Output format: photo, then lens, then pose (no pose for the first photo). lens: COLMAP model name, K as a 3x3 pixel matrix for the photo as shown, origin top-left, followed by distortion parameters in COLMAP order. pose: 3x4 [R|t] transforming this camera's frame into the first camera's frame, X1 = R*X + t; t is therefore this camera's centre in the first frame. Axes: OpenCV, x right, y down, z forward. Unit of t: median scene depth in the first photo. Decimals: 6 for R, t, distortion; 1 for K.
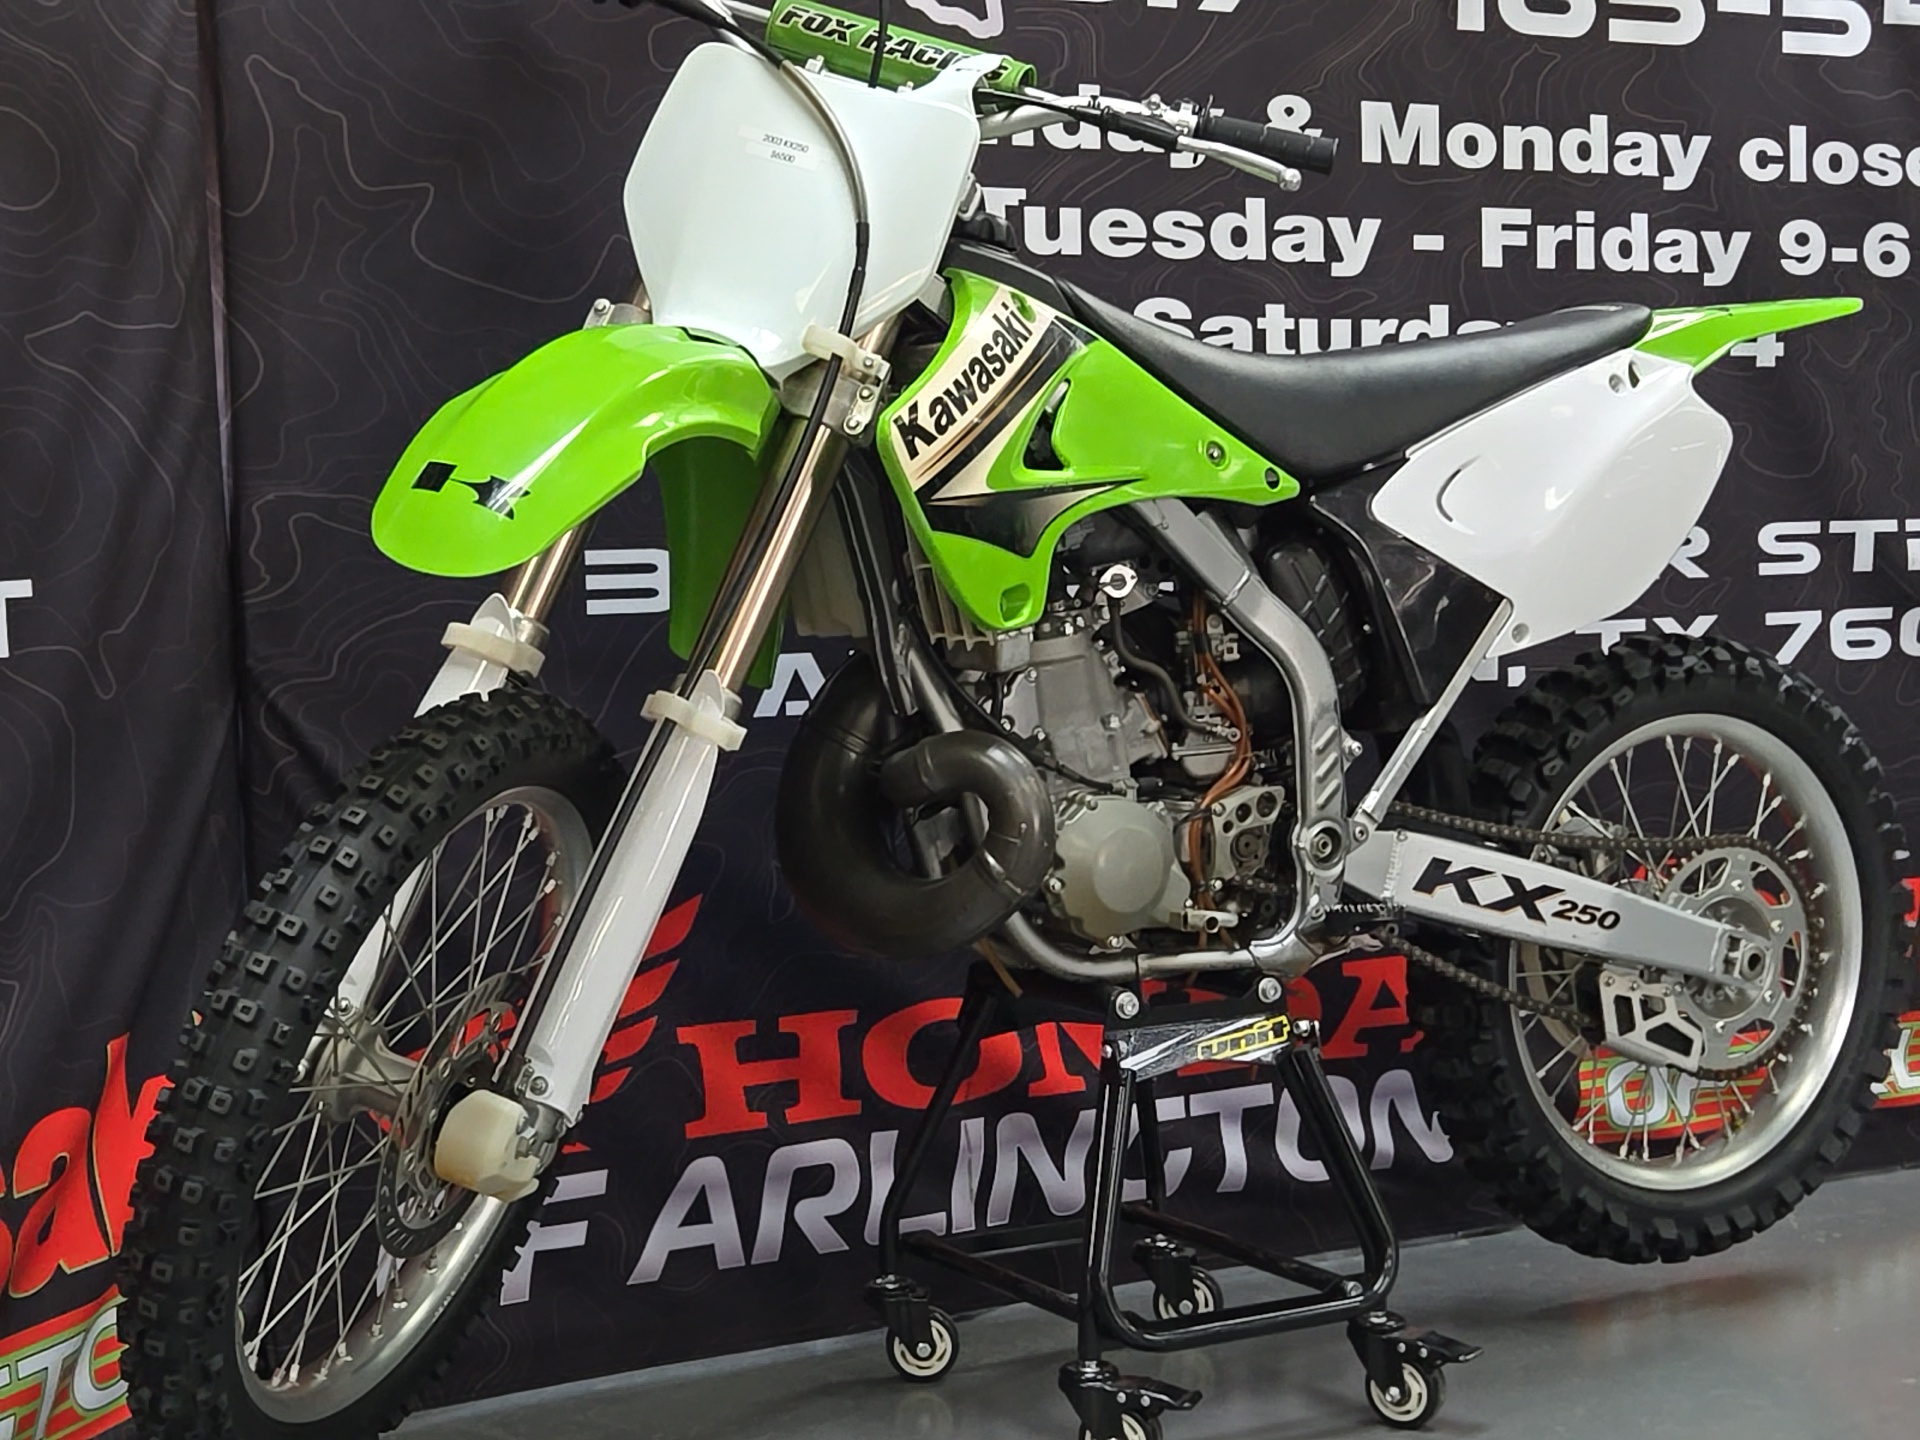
lens RADIAL K [[3168.1, 0, 961.9], [0, 3168.1, 698.6], [0, 0, 1]] dist [0.119633, -0.266548]
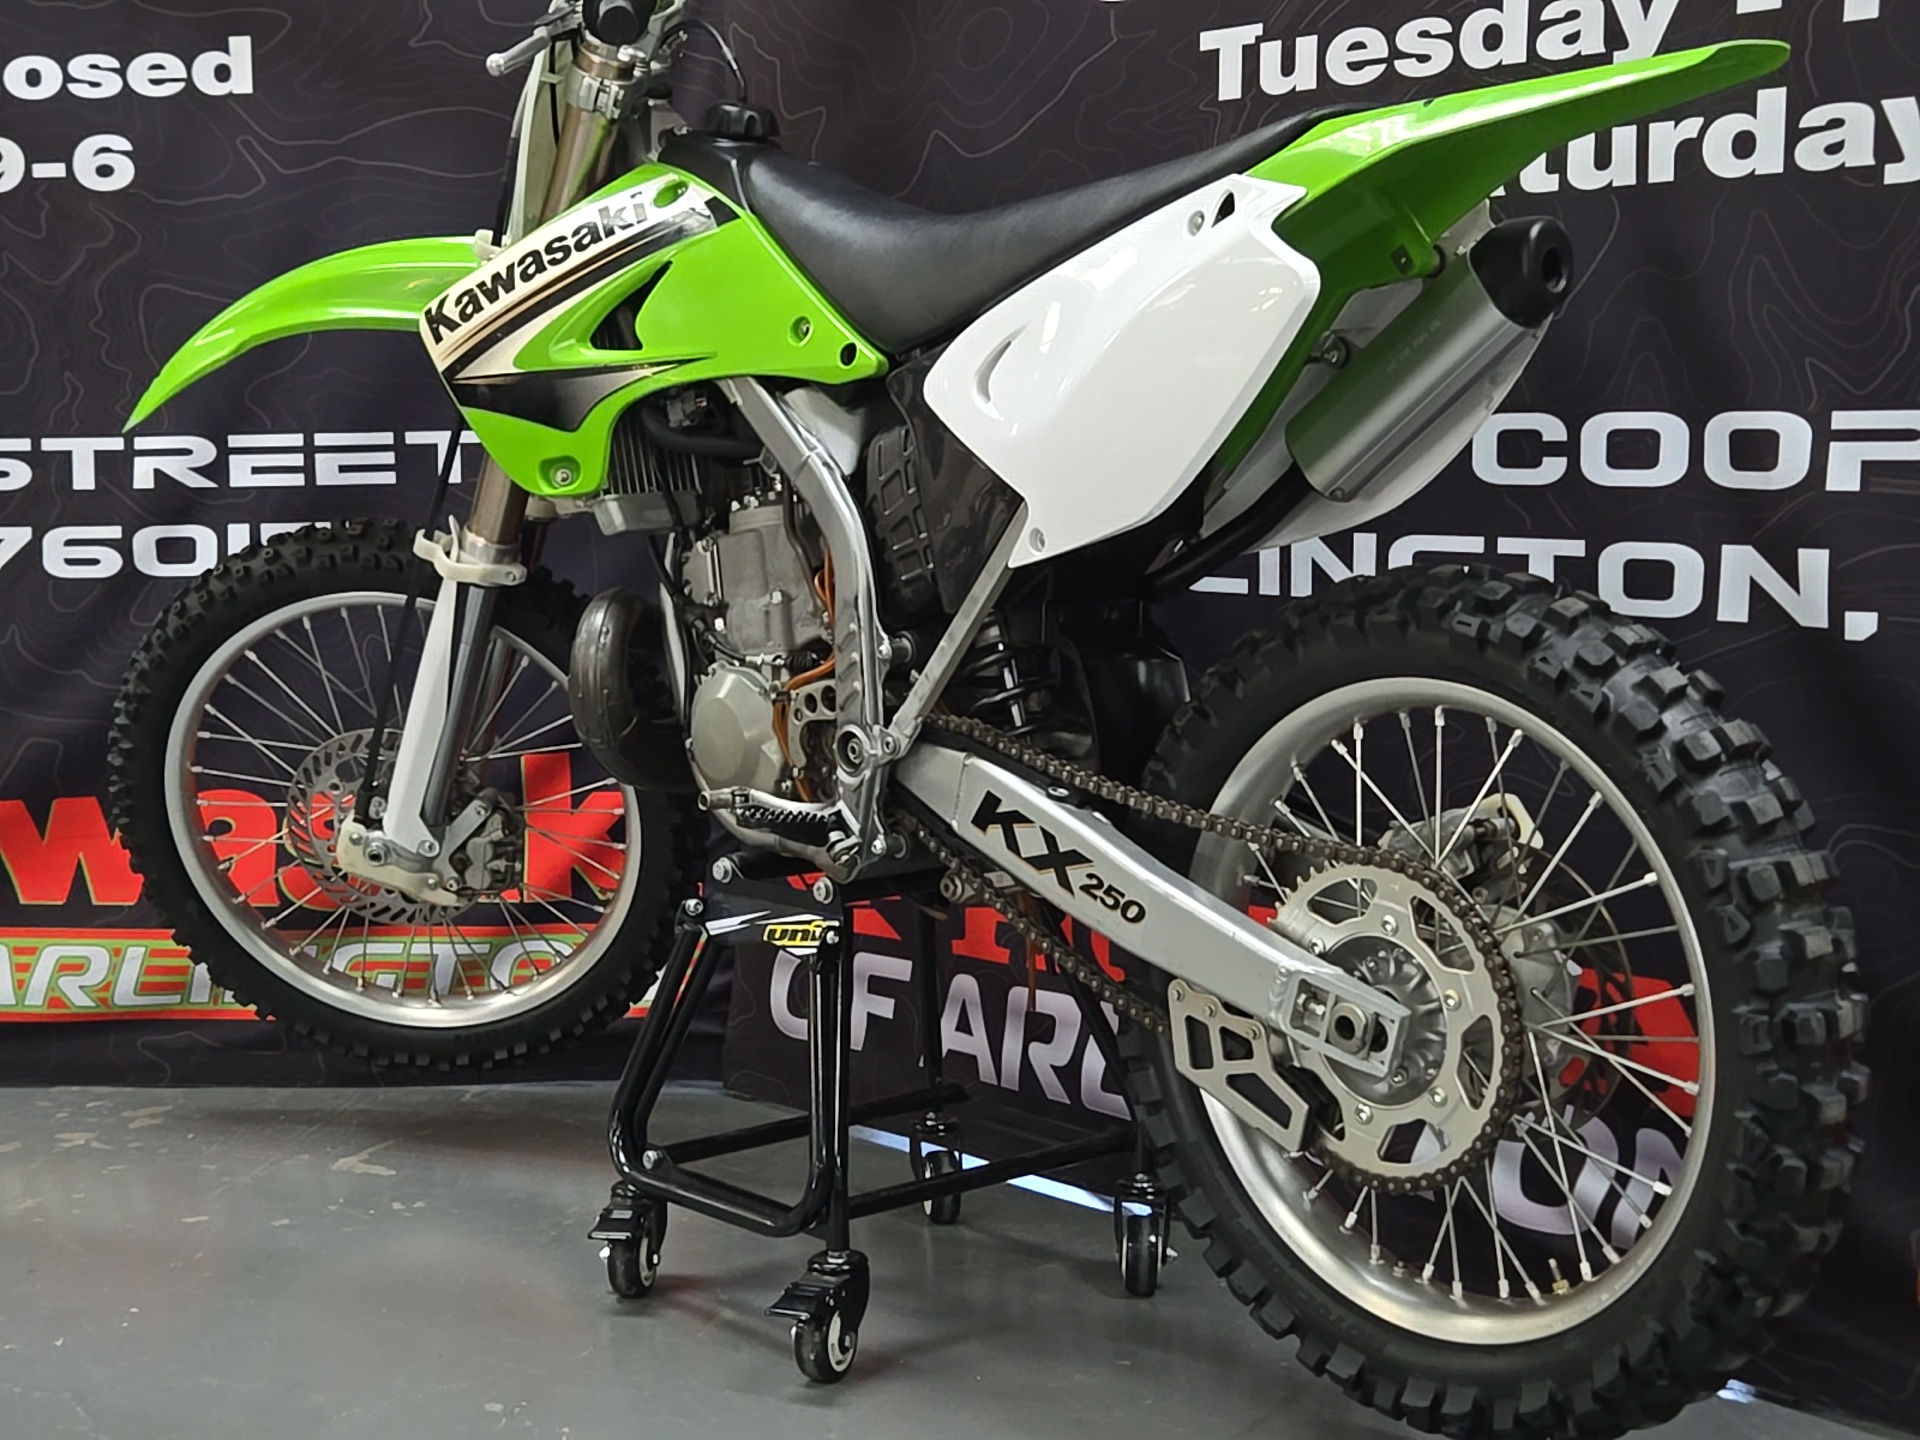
lens RADIAL K [[2860.4, 0, 948.5], [0, 2860.4, 718.9], [0, 0, 1]] dist [0.108097, -0.155809]
pose [[0.169342, 0.121530, -0.978036, 0.947419], [-0.050968, 0.992120, 0.114456, -0.061124], [0.984239, 0.030466, 0.174202, 0.886328]]
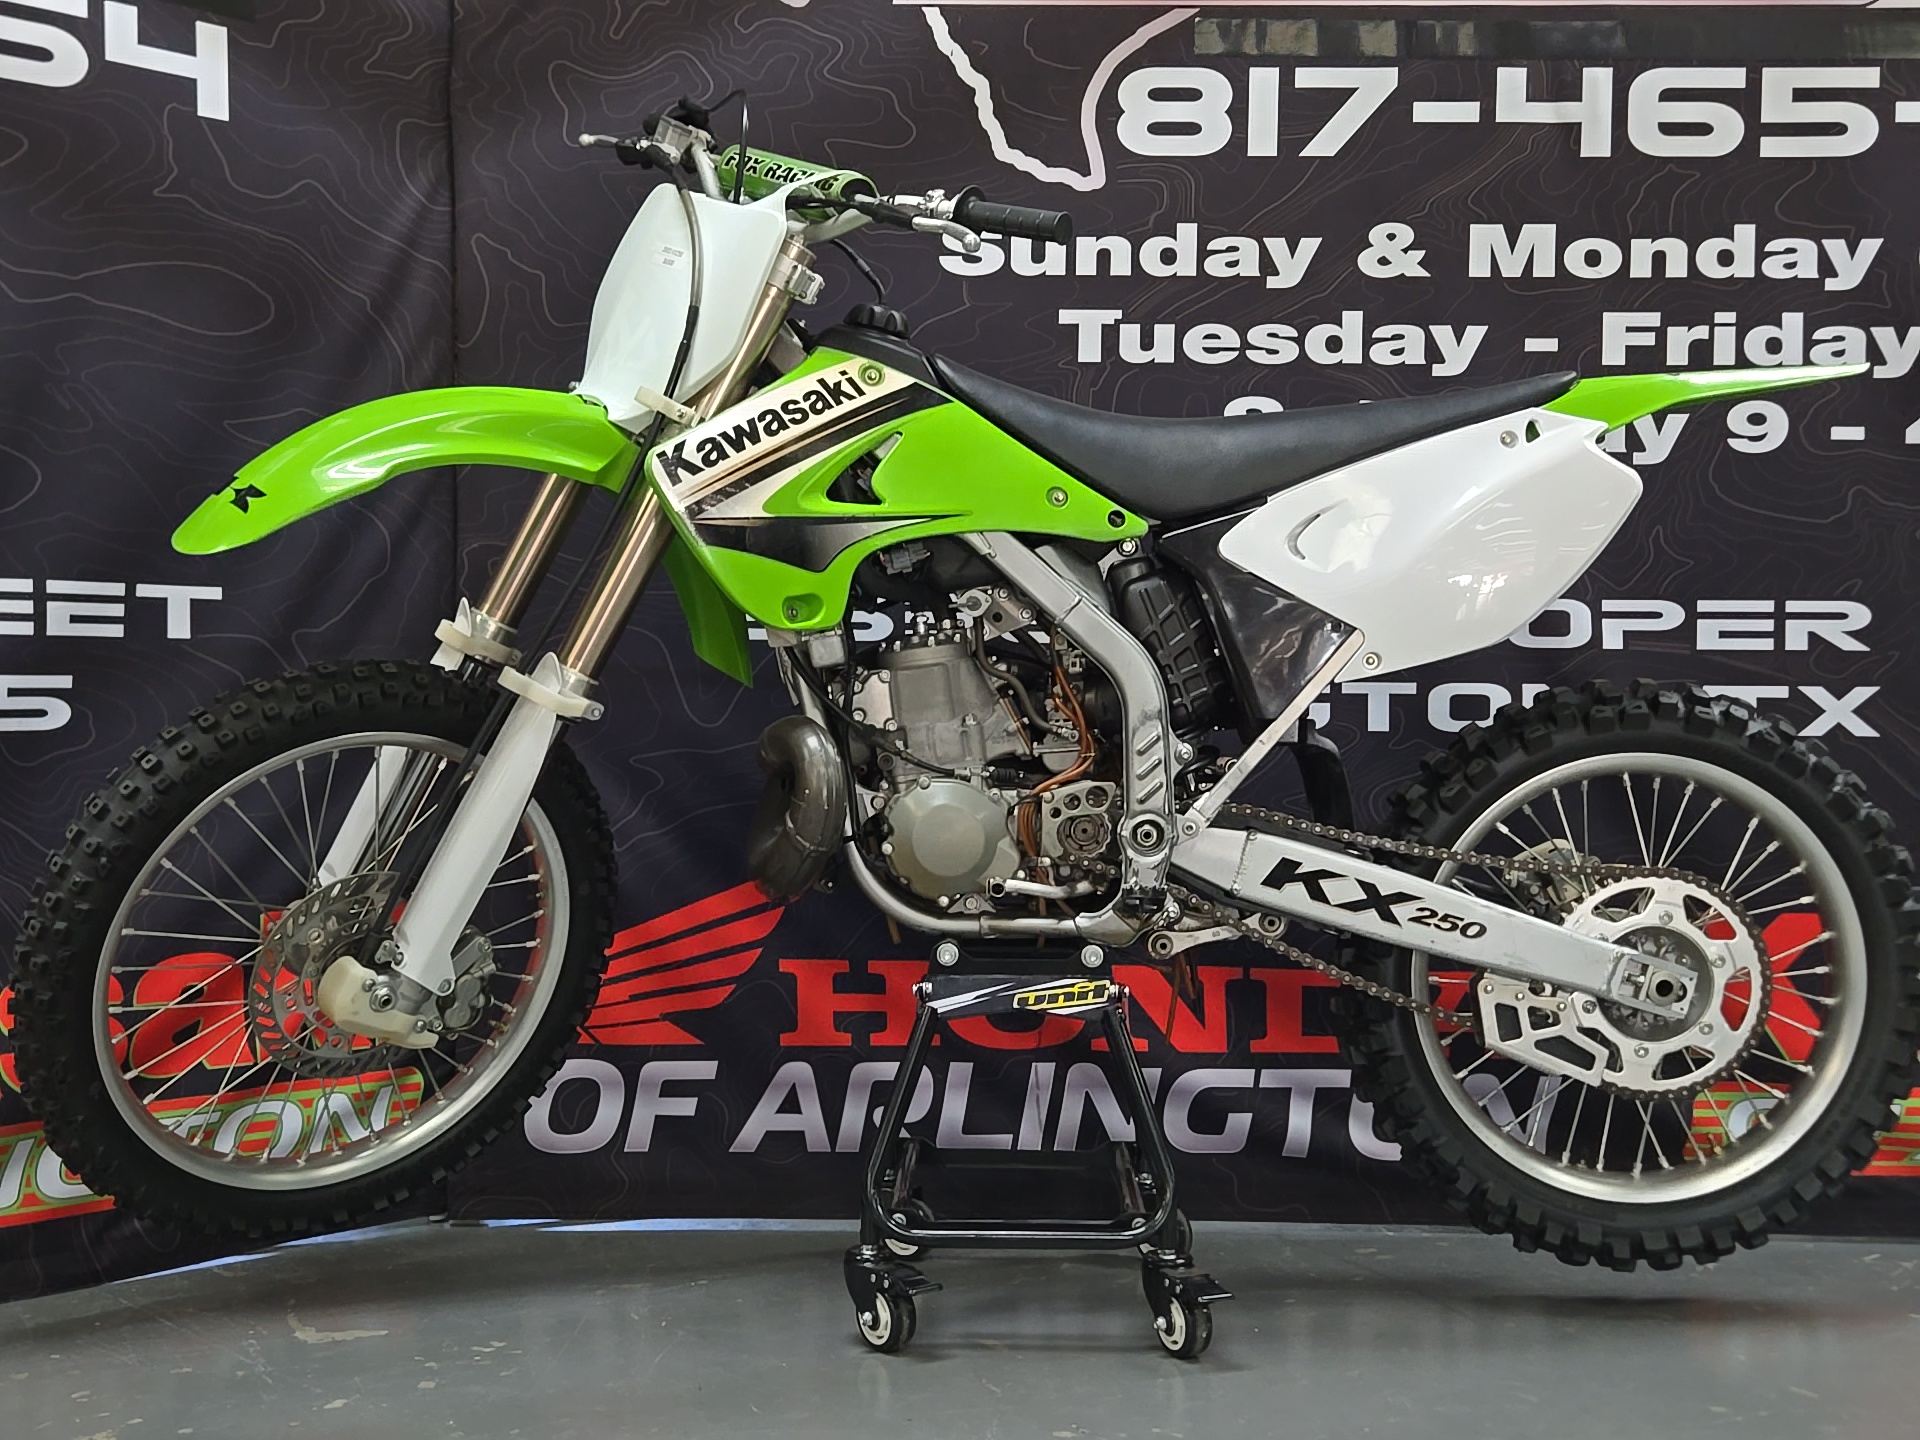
lens RADIAL K [[2180.8, 0, 960.0], [0, 2180.8, 720.0], [0, 0, 1]] dist [0.088682, -0.095241]
pose [[0.857531, 0.027716, -0.513686, 0.464866], [-0.054252, 0.997852, -0.036727, 0.037473], [0.511564, 0.059364, 0.857192, 0.285006]]
